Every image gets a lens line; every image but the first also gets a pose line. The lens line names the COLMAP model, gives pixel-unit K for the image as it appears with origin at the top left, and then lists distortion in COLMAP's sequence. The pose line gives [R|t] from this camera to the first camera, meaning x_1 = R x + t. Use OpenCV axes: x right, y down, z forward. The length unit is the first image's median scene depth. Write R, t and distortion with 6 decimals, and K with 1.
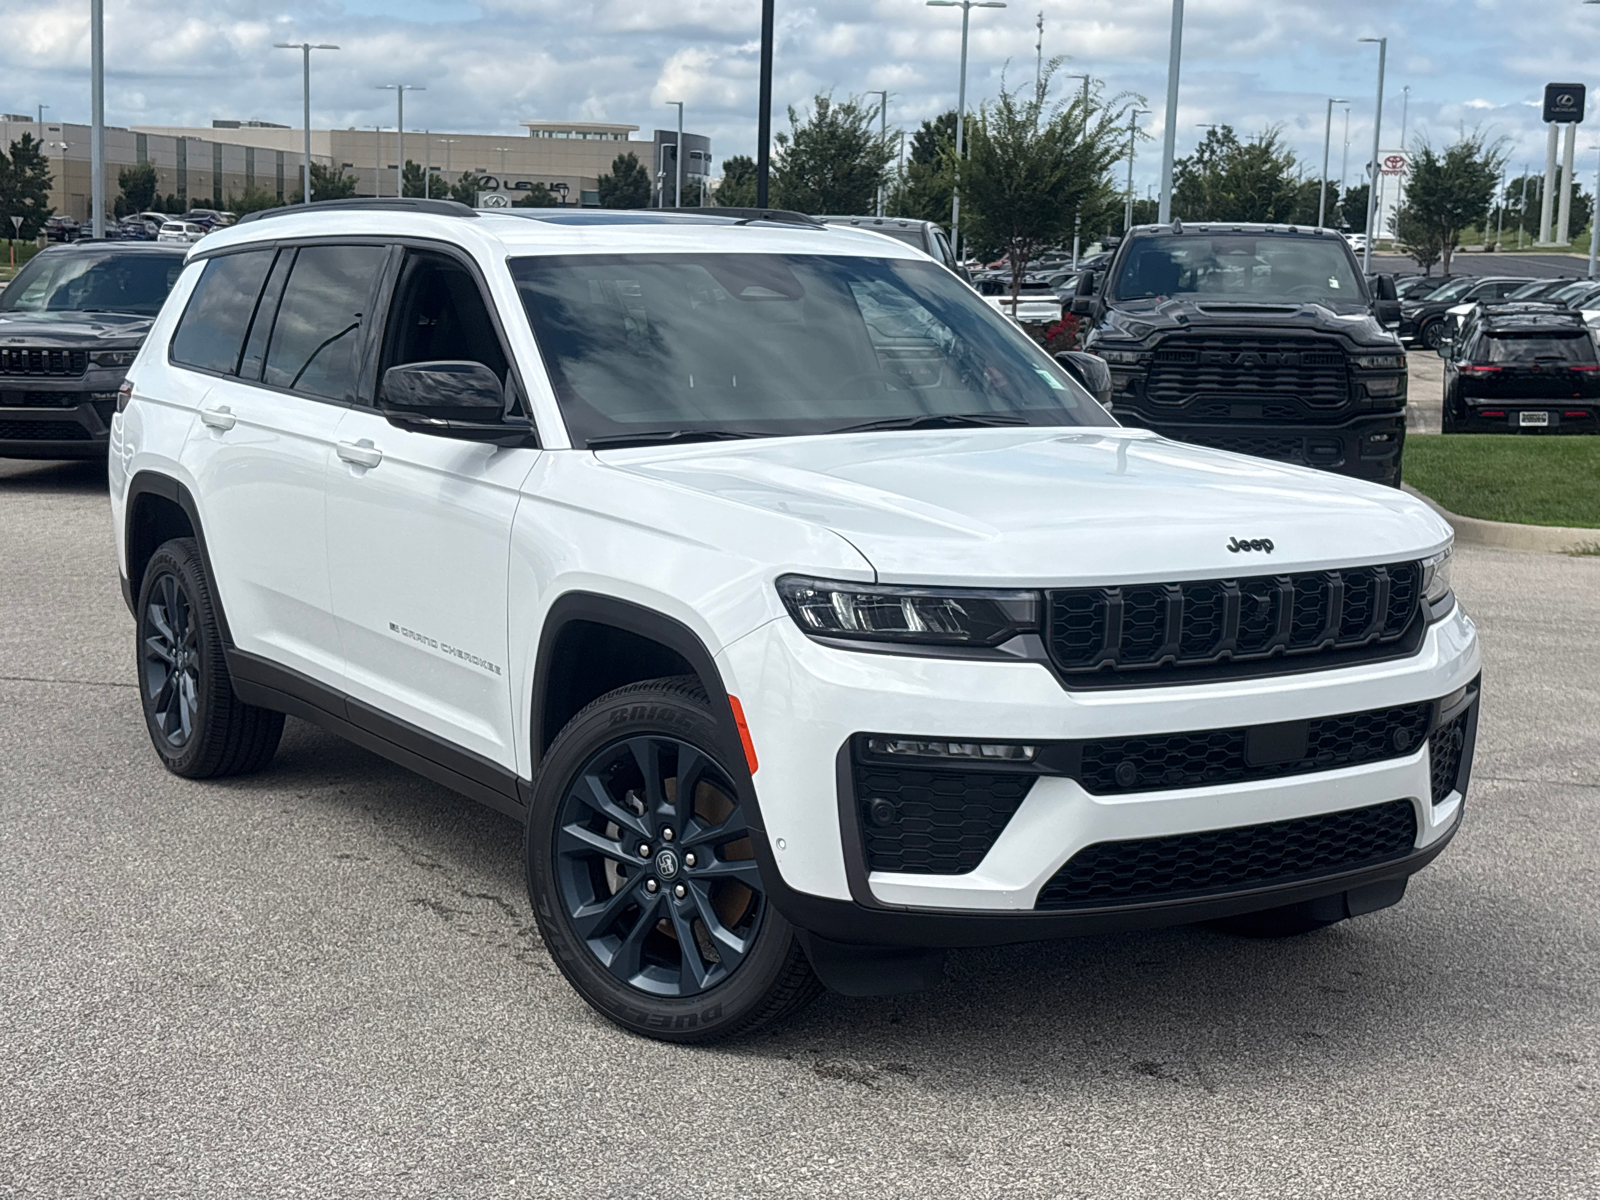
lens RADIAL K [[2430.5, 0, 770.1], [0, 2430.5, 615.0], [0, 0, 1]] dist [0.082541, 0.000000]
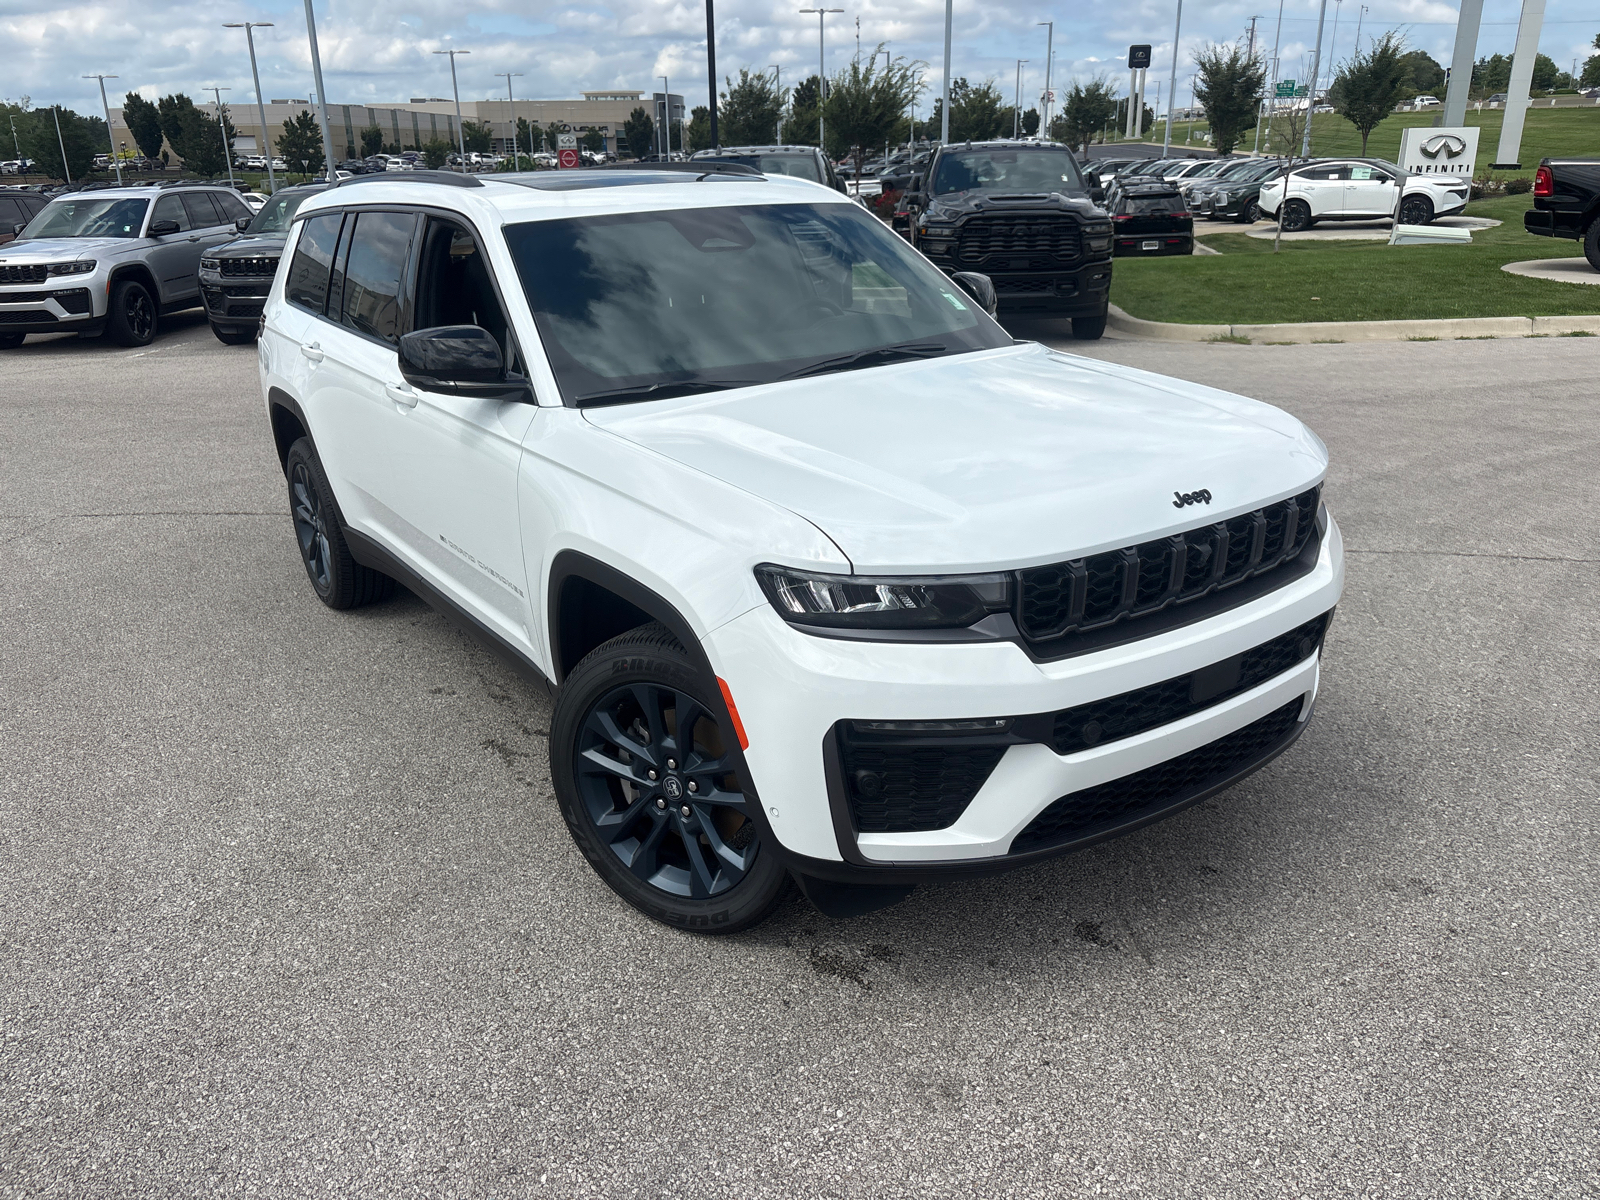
lens RADIAL K [[1220.9, 0, 805.1], [0, 1220.9, 618.0], [0, 0, 1]] dist [0.029185, -0.023950]
pose [[0.996951, -0.064085, 0.044513, -0.000333], [0.053313, 0.976010, 0.211099, -0.084096], [-0.056974, -0.208082, 0.976451, 0.395405]]
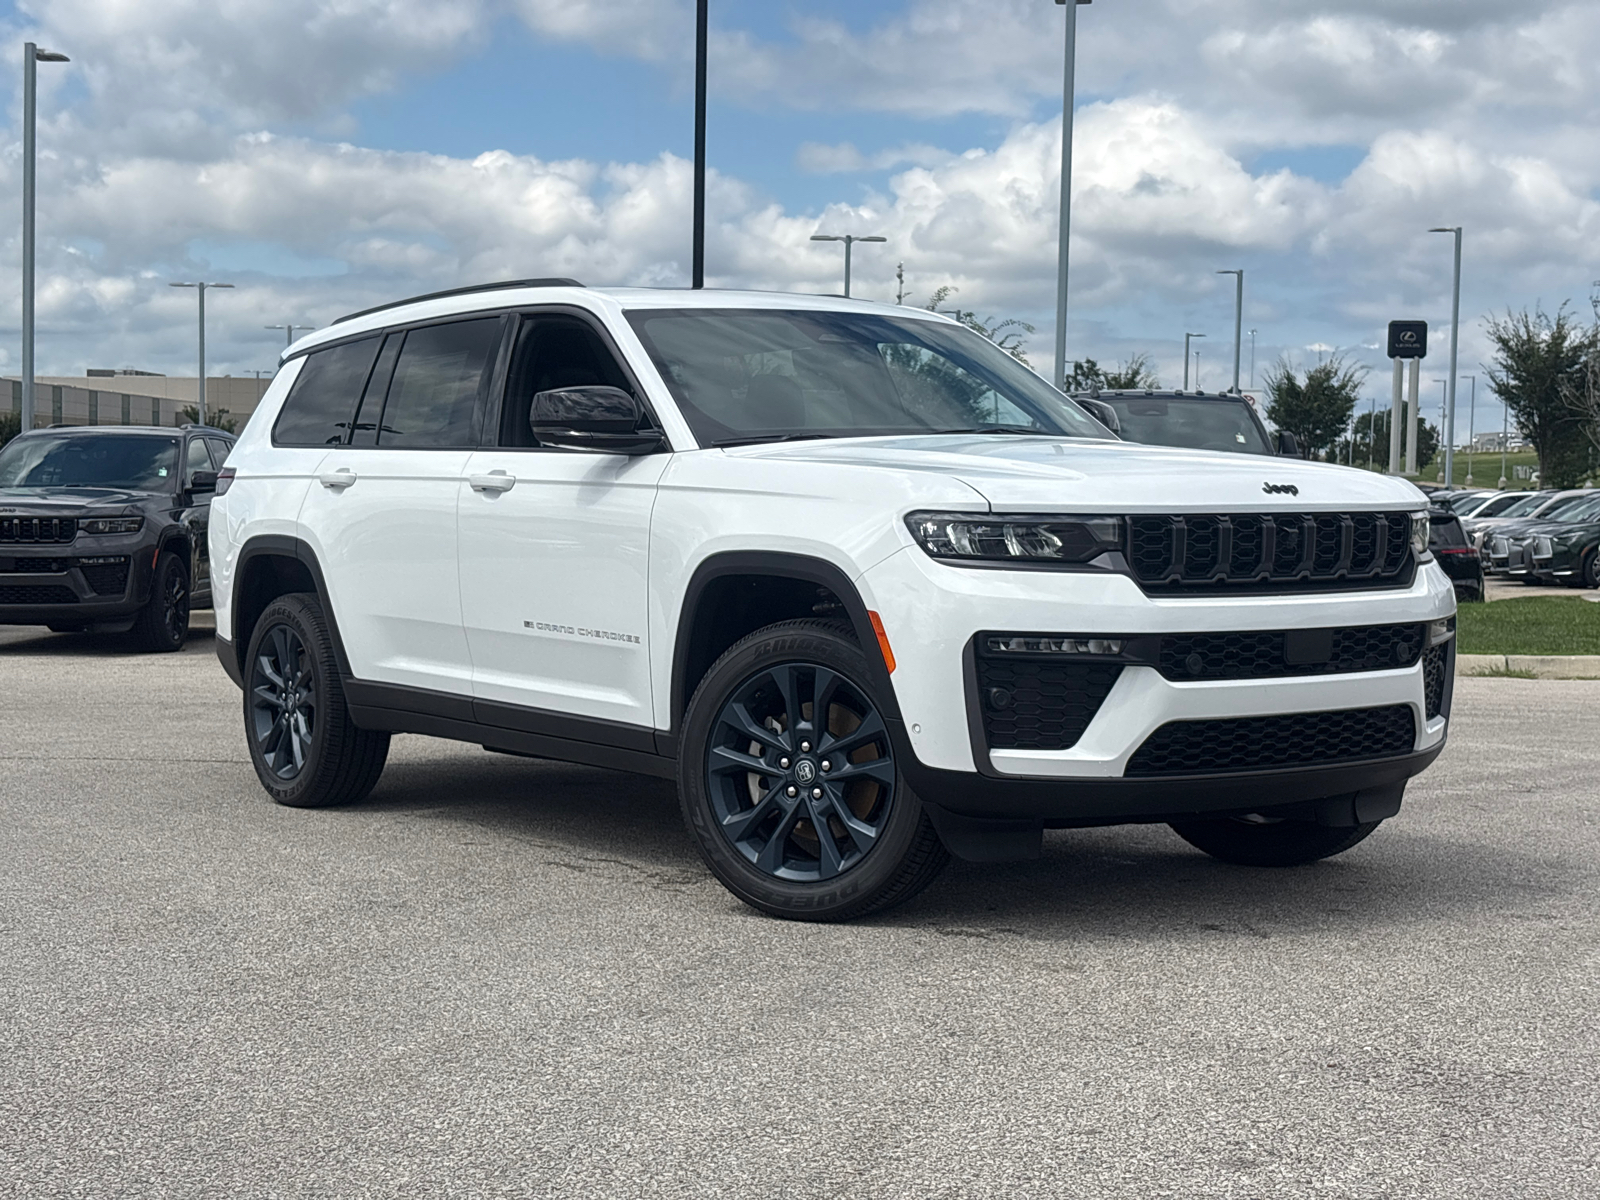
lens RADIAL K [[2430.5, 0, 794.4], [0, 2430.5, 609.7], [0, 0, 1]] dist [0.082541, 0.000000]
pose [[0.997931, -0.016740, 0.062078, -0.106891], [0.022897, 0.994741, -0.099827, 0.125963], [-0.060080, 0.101042, 0.993066, -0.176811]]
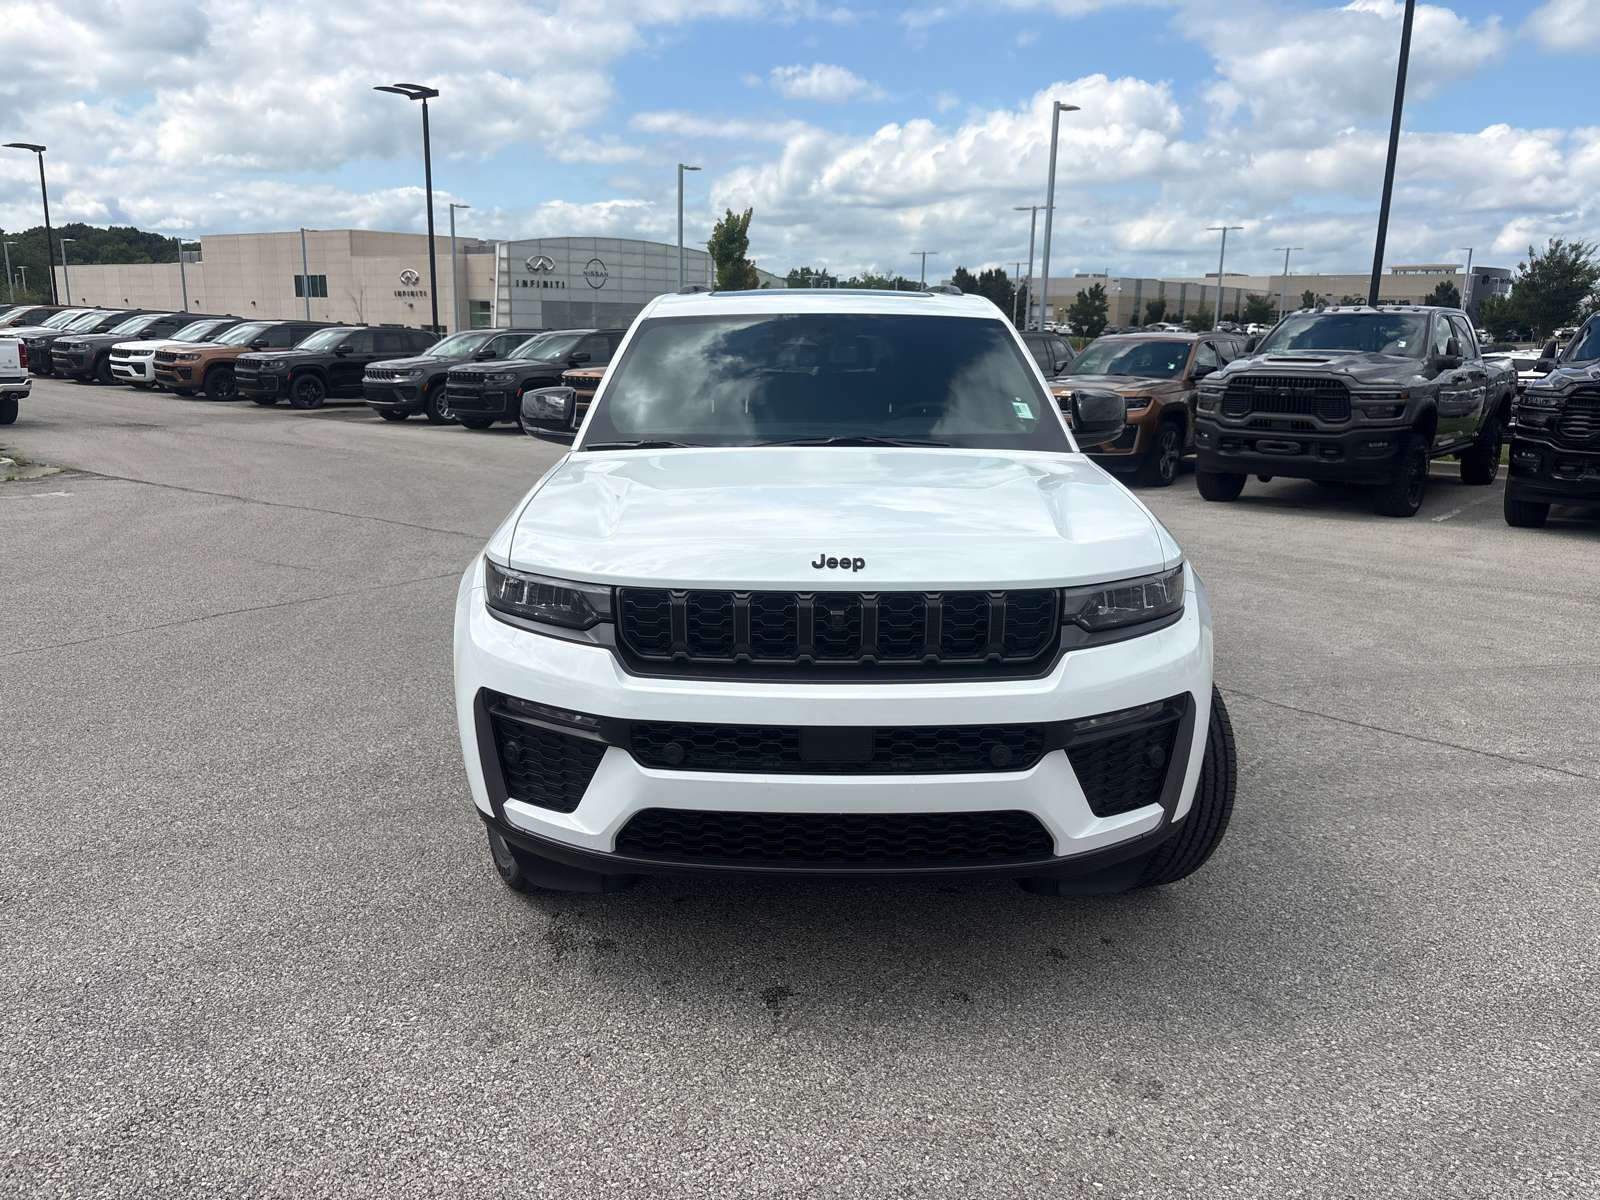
lens RADIAL K [[1220.9, 0, 776.3], [0, 1220.9, 608.0], [0, 0, 1]] dist [0.029185, -0.023950]
pose [[0.849079, 0.106186, -0.517483, 0.383034], [-0.072481, 0.993742, 0.084987, -0.044271], [0.523269, -0.034652, 0.851463, 0.434509]]
